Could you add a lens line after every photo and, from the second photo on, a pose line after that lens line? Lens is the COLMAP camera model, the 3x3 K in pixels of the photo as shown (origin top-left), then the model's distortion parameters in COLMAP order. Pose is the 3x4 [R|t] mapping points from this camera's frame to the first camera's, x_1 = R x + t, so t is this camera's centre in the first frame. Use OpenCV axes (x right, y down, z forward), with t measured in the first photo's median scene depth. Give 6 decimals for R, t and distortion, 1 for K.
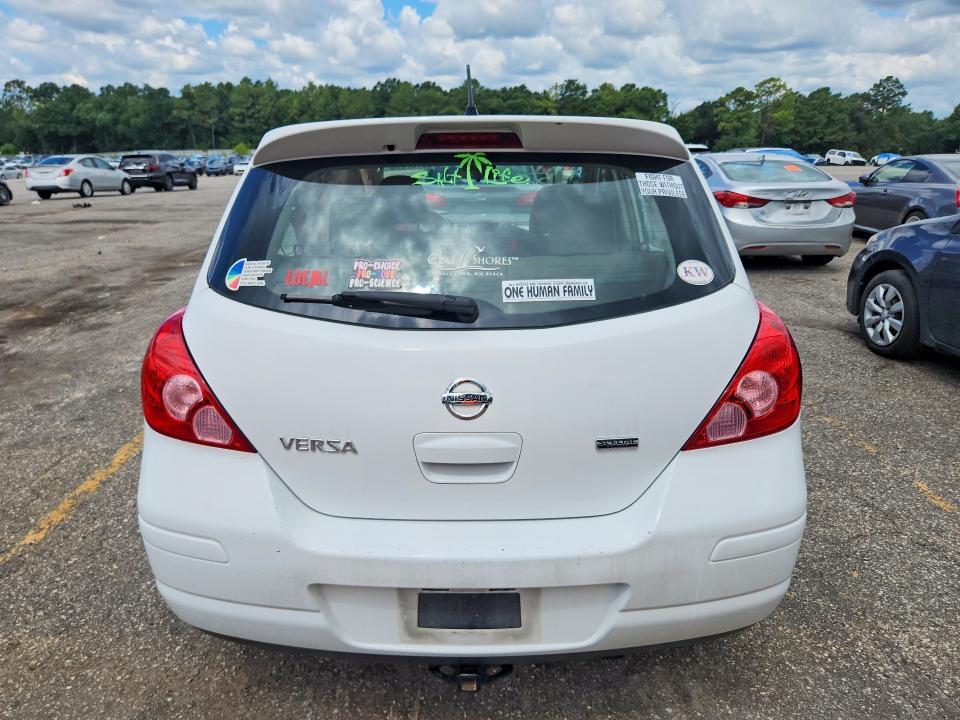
lens RADIAL K [[723.7, 0, 474.6], [0, 723.7, 361.1], [0, 0, 1]] dist [0.028341, -0.014611]
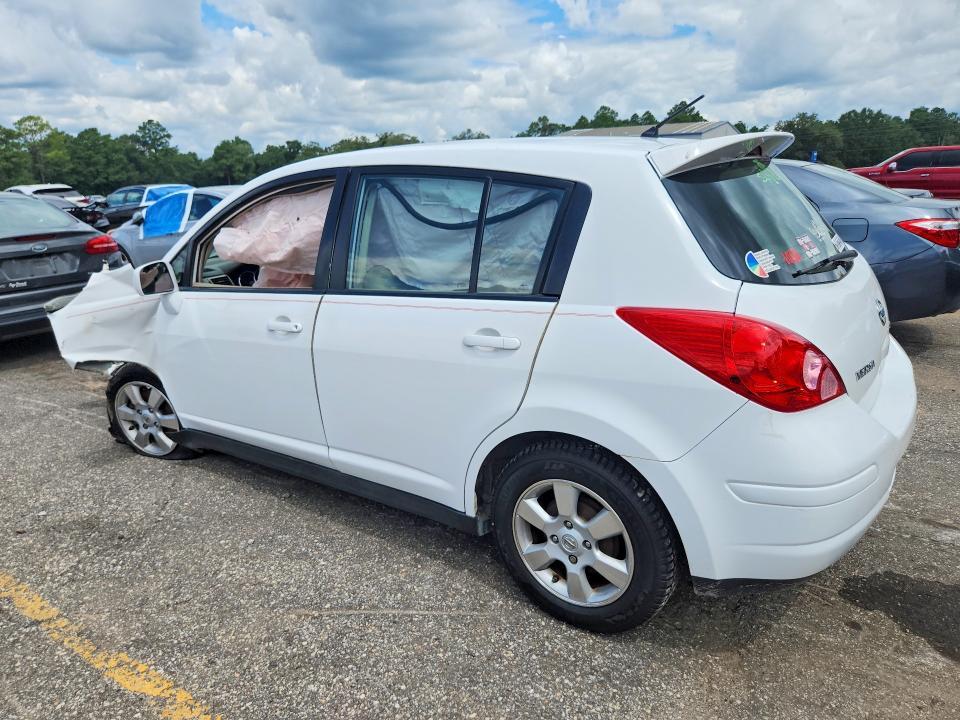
lens RADIAL K [[723.7, 0, 481.7], [0, 723.7, 360.0], [0, 0, 1]] dist [0.028341, -0.014611]
pose [[0.564468, -0.228206, 0.793283, -0.977160], [0.270463, 0.959106, 0.083458, -0.120689], [-0.779888, 0.167444, 0.603106, 0.424758]]
